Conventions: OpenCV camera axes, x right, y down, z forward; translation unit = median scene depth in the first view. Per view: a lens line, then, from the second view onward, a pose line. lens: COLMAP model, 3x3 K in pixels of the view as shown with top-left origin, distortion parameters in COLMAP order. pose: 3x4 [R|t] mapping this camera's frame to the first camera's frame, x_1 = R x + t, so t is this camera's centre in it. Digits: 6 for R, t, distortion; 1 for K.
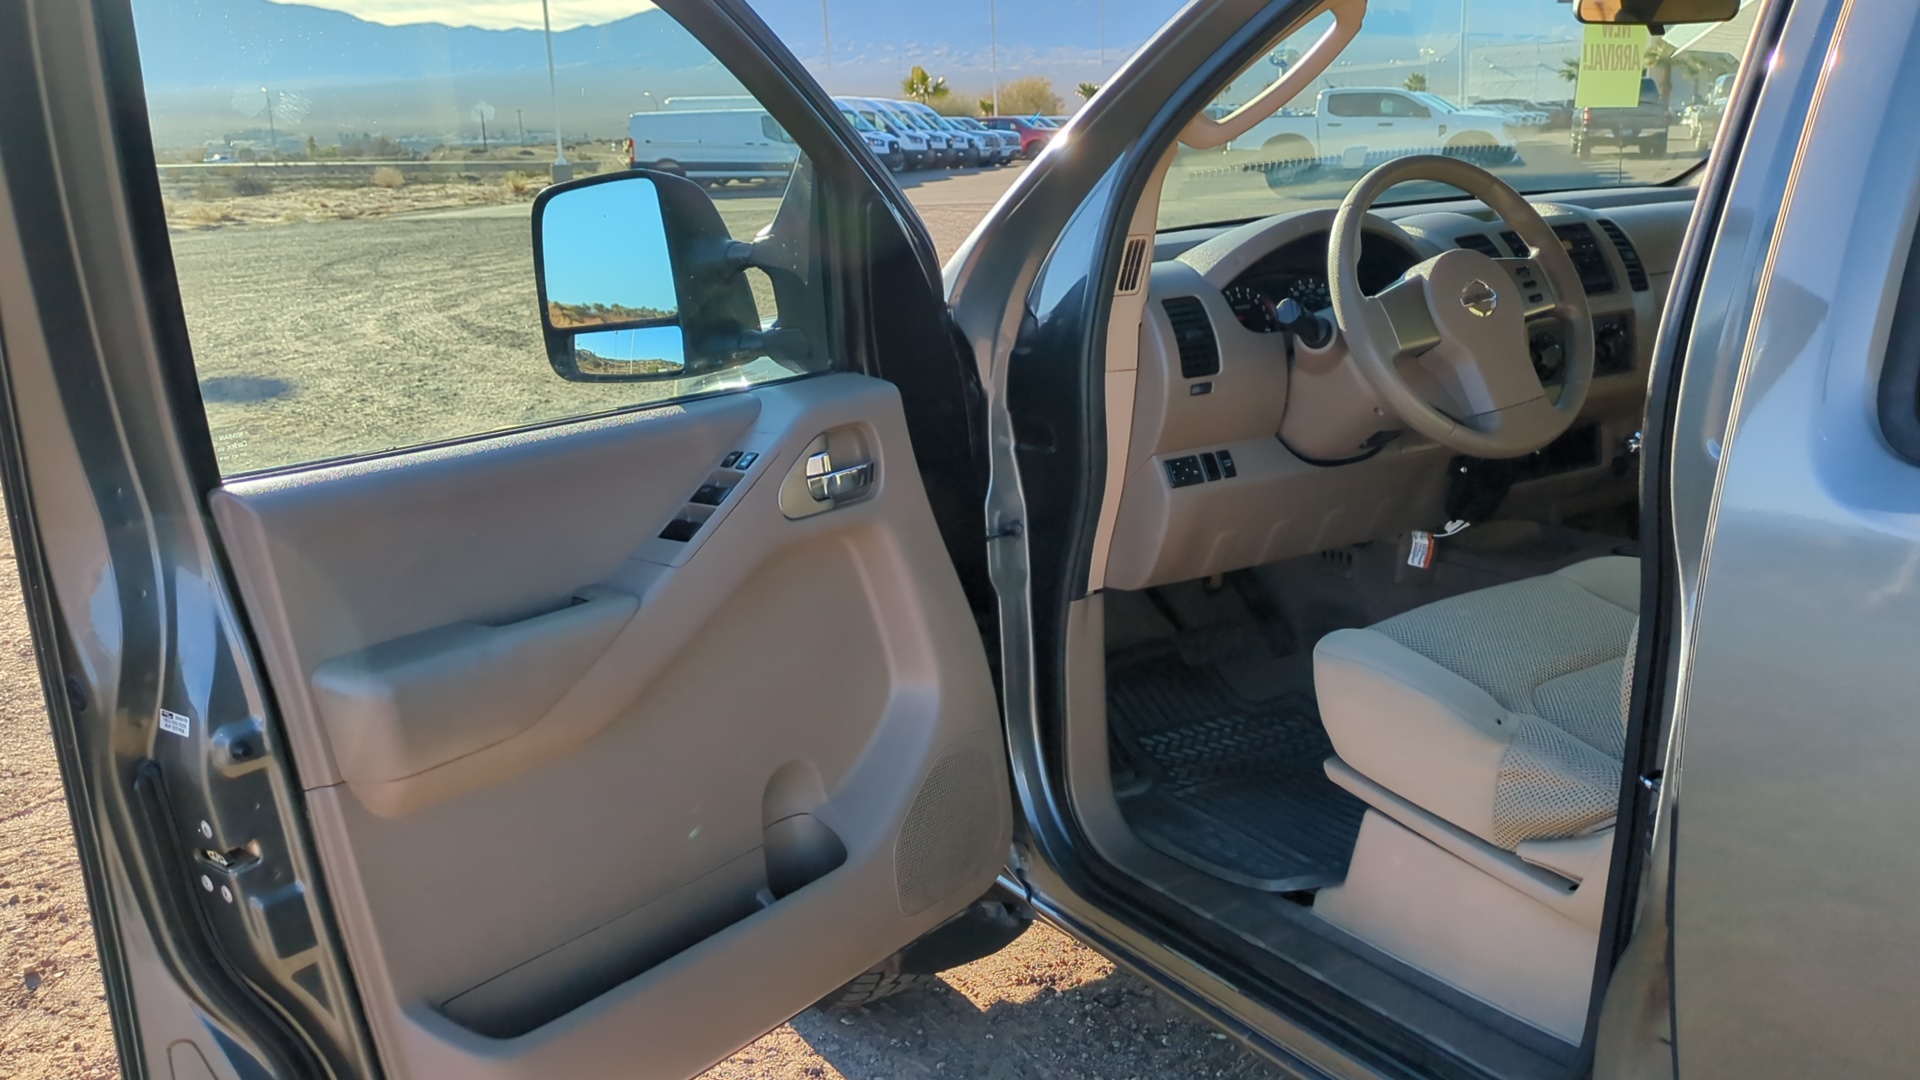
lens RADIAL K [[1646.1, 0, 968.2], [0, 1646.1, 534.3], [0, 0, 1]] dist [0.078800, -0.095634]
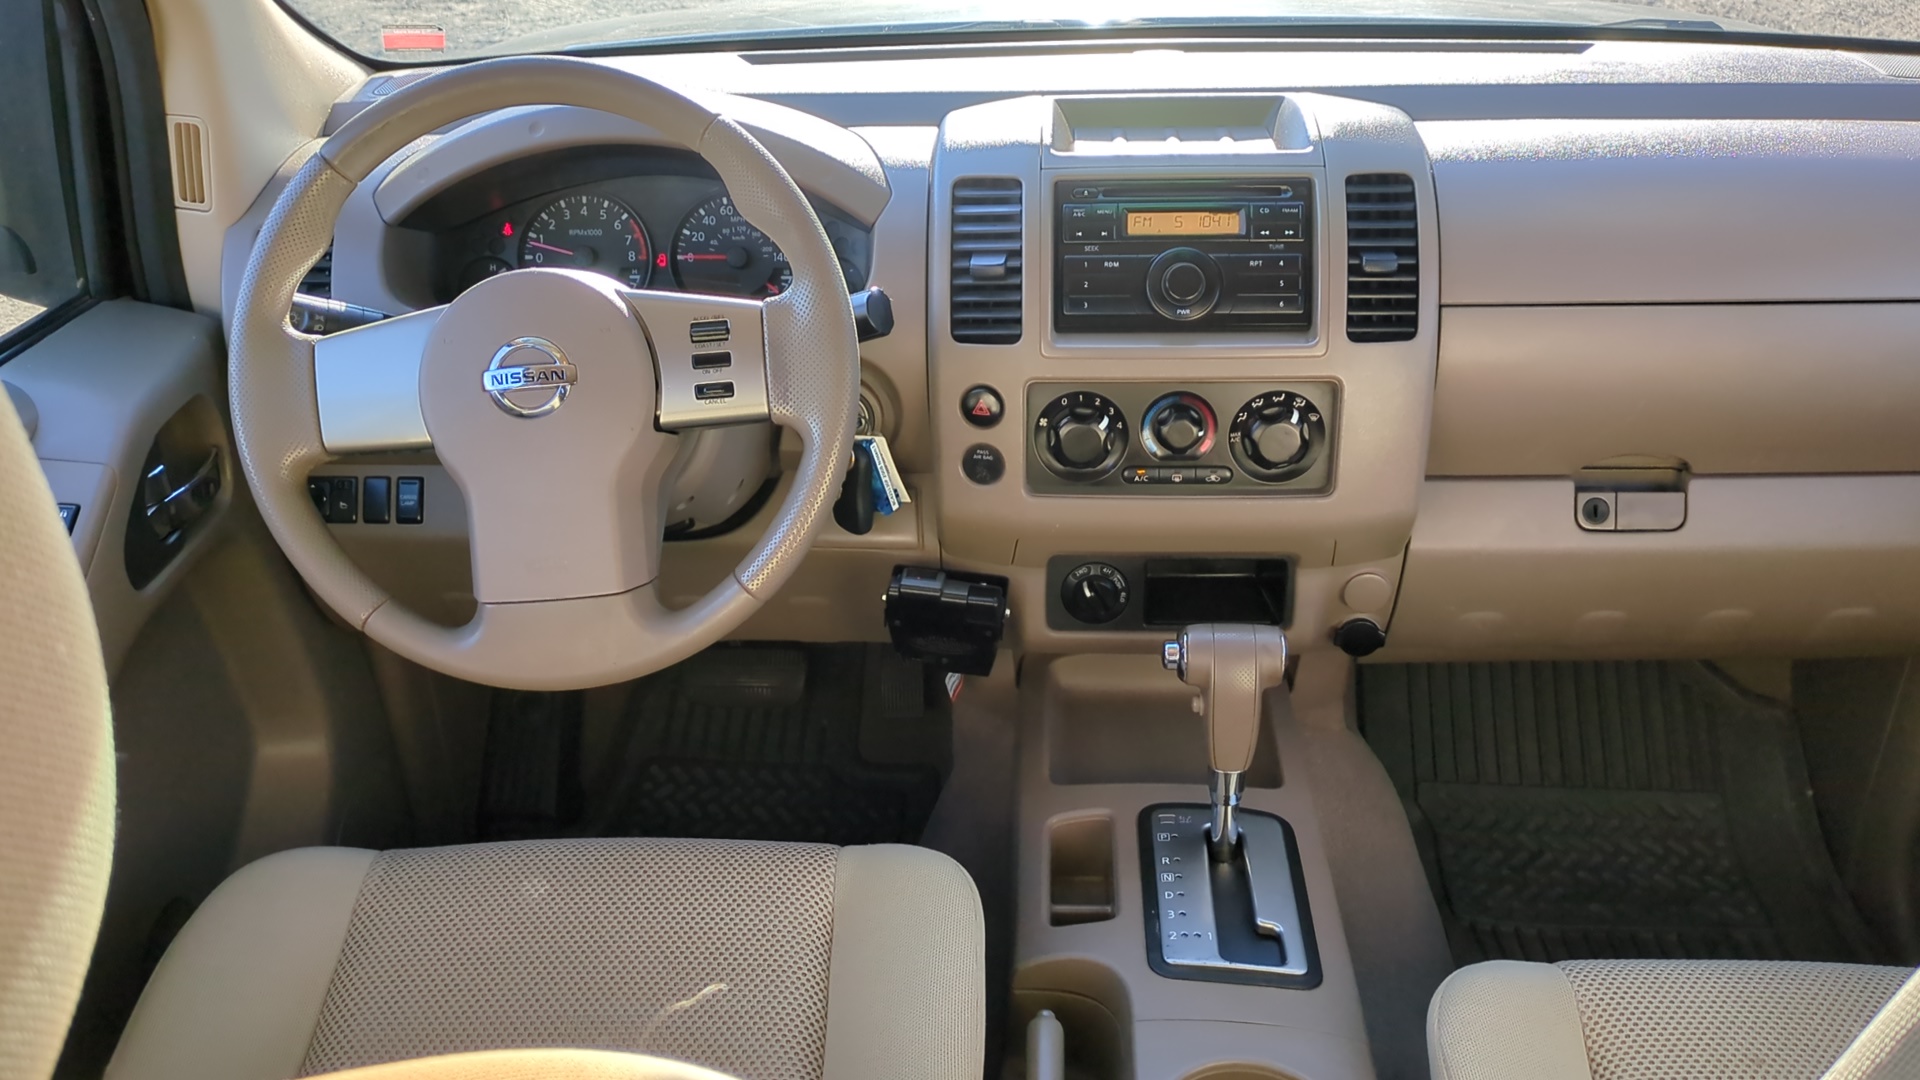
lens RADIAL K [[1652.8, 0, 976.5], [0, 1652.8, 547.0], [0, 0, 1]] dist [0.054334, -0.062222]
pose [[0.826414, 0.300808, -0.475977, 0.650637], [-0.155194, 0.934280, 0.320992, -0.266126], [0.541253, -0.191404, 0.818786, 0.618103]]
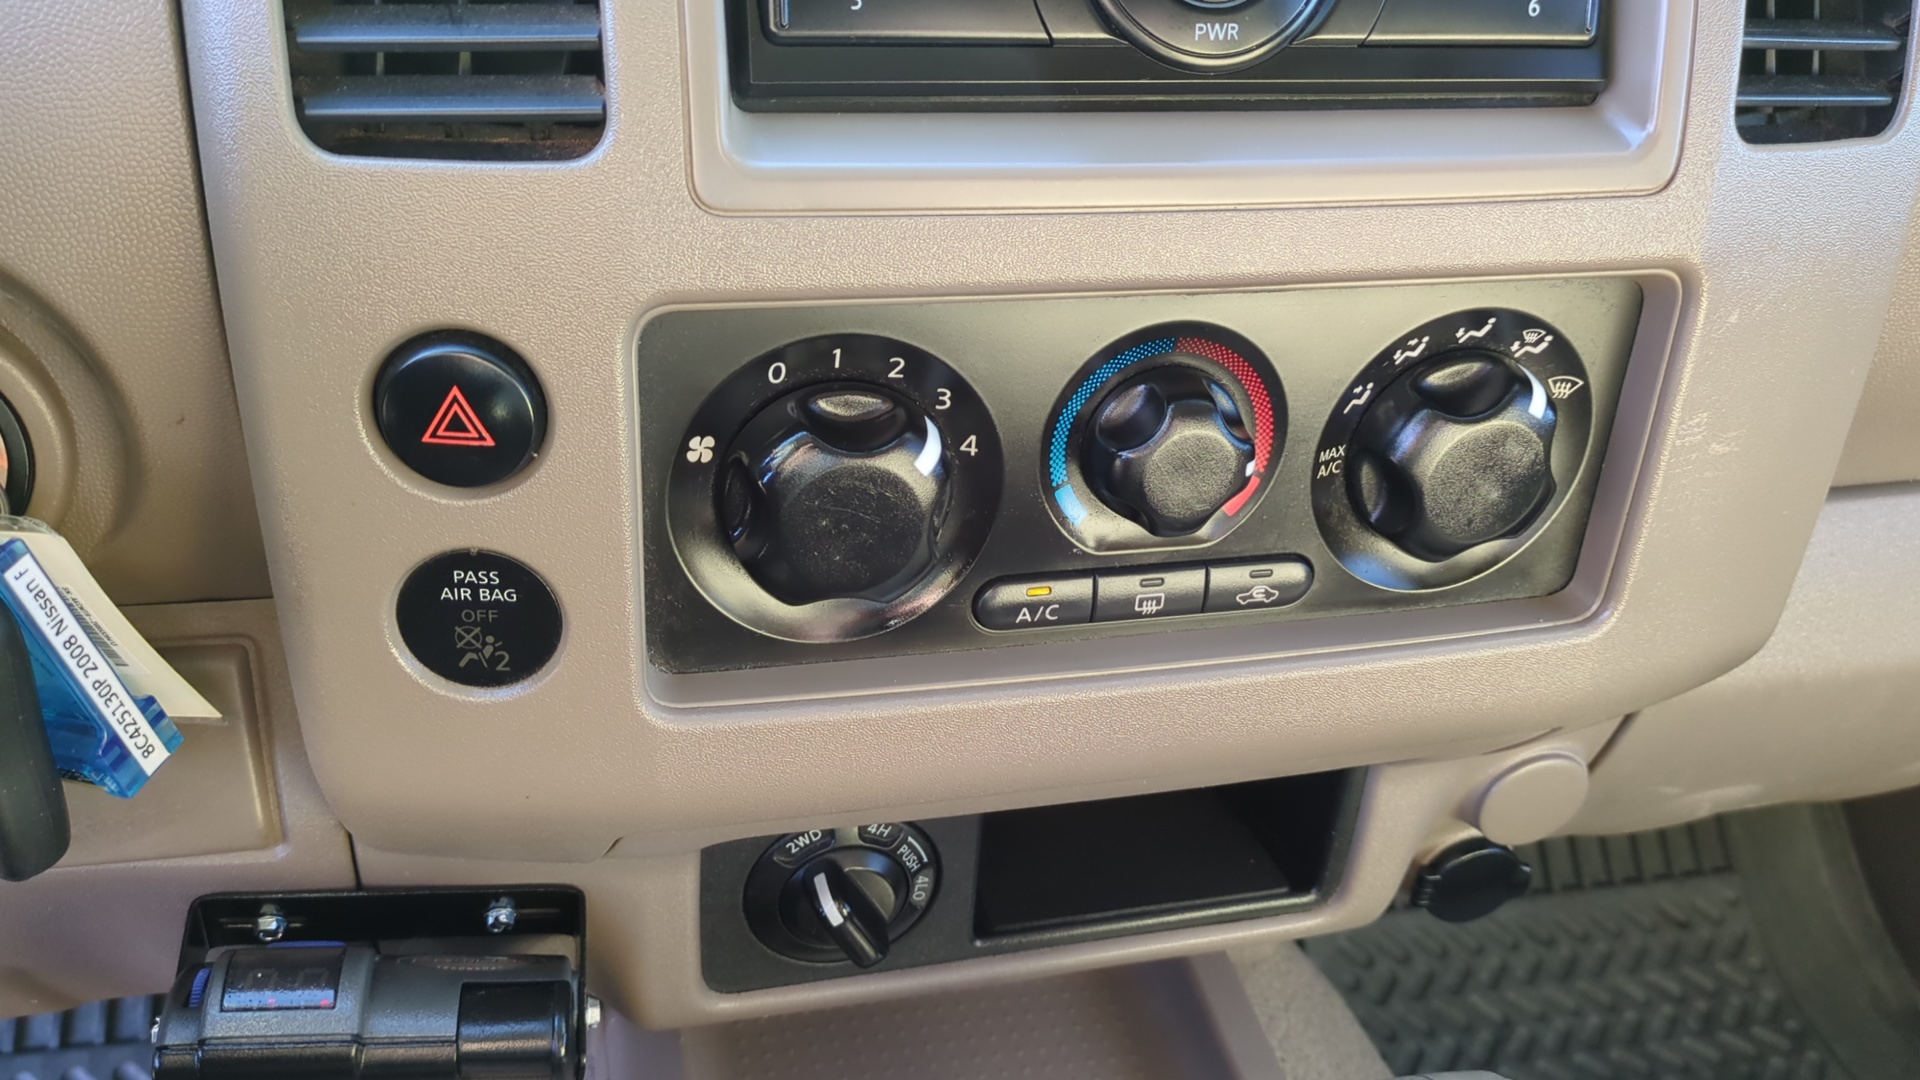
lens RADIAL K [[1647.1, 0, 981.6], [0, 1647.1, 532.4], [0, 0, 1]] dist [0.070530, -0.094403]
pose [[0.945175, 0.283016, -0.162927, 0.431511], [-0.206922, 0.905011, 0.371670, -0.180462], [0.252640, -0.317581, 0.913956, 0.978482]]
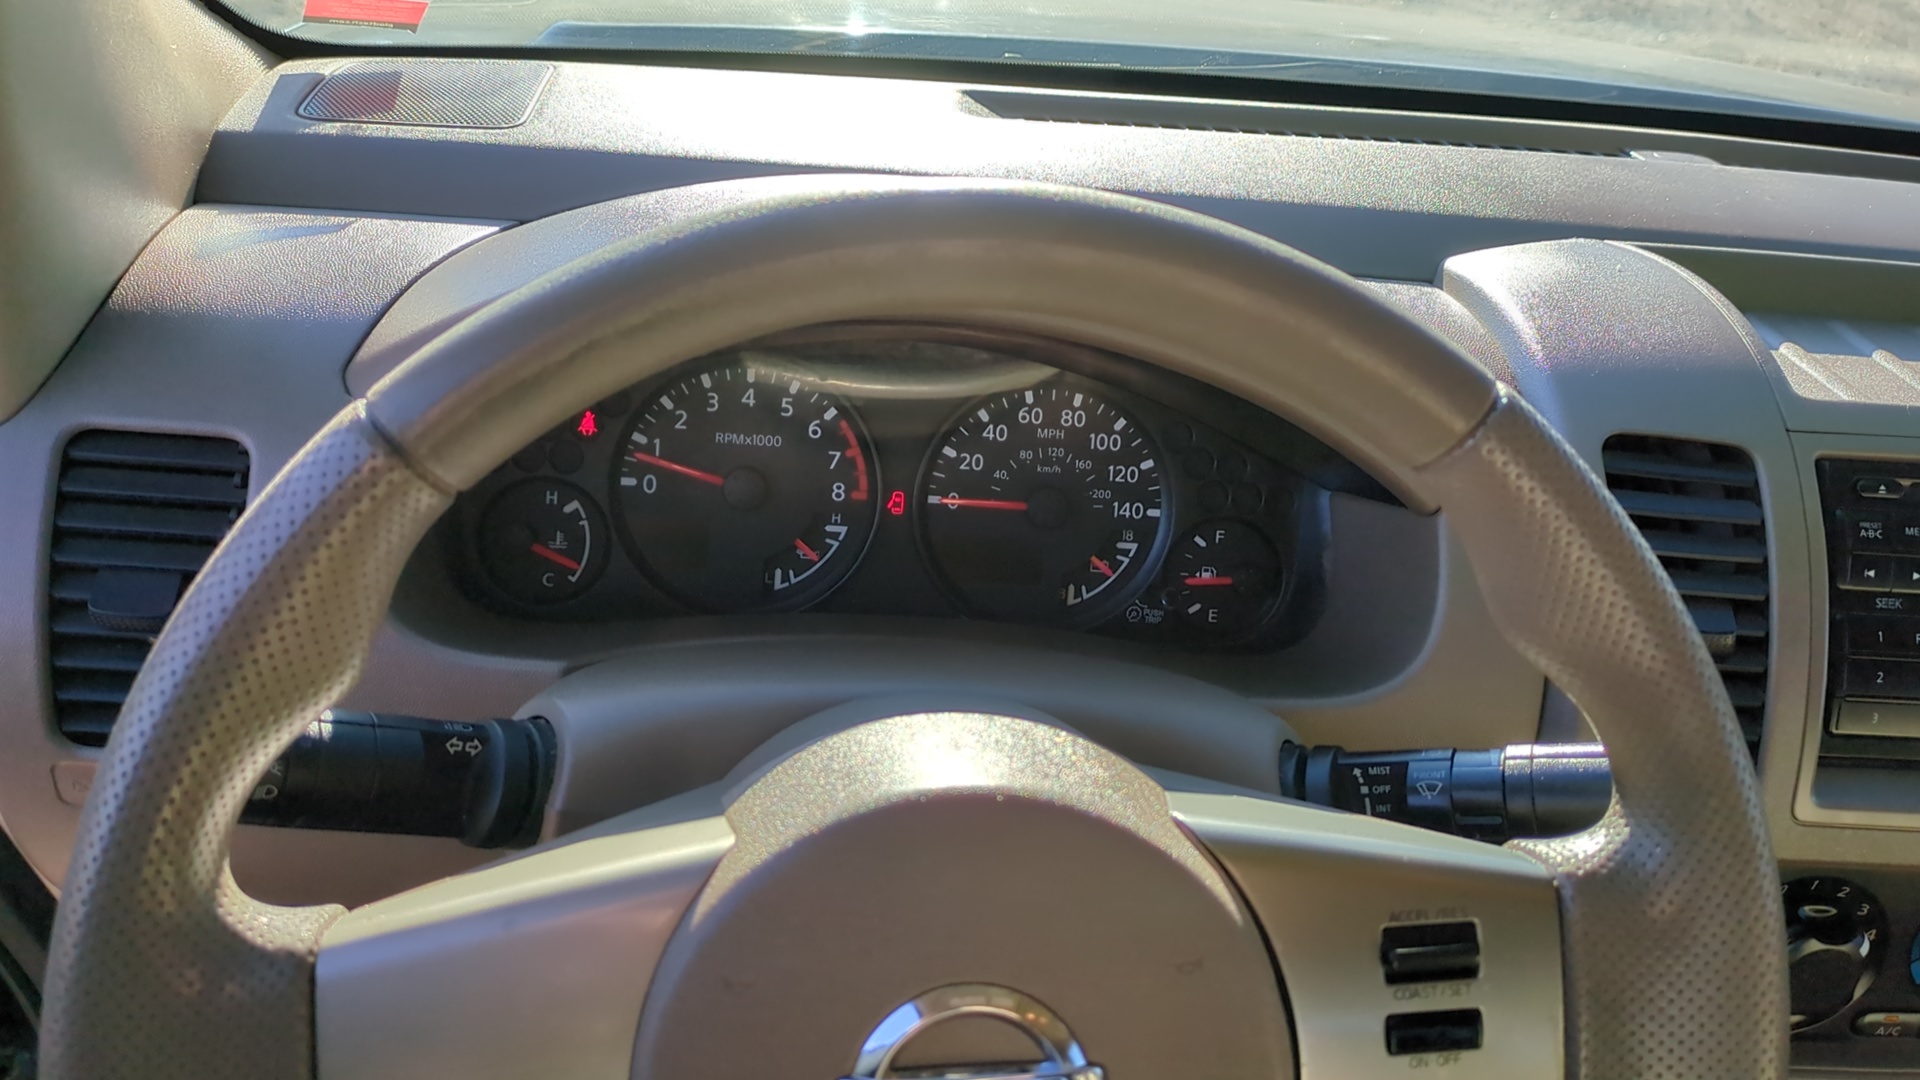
lens RADIAL K [[1647.1, 0, 981.6], [0, 1647.1, 532.4], [0, 0, 1]] dist [0.070530, -0.094403]
pose [[0.879910, 0.351406, -0.319801, 0.330232], [-0.258366, 0.918726, 0.298645, -0.240944], [0.398755, -0.180155, 0.899188, 0.813051]]
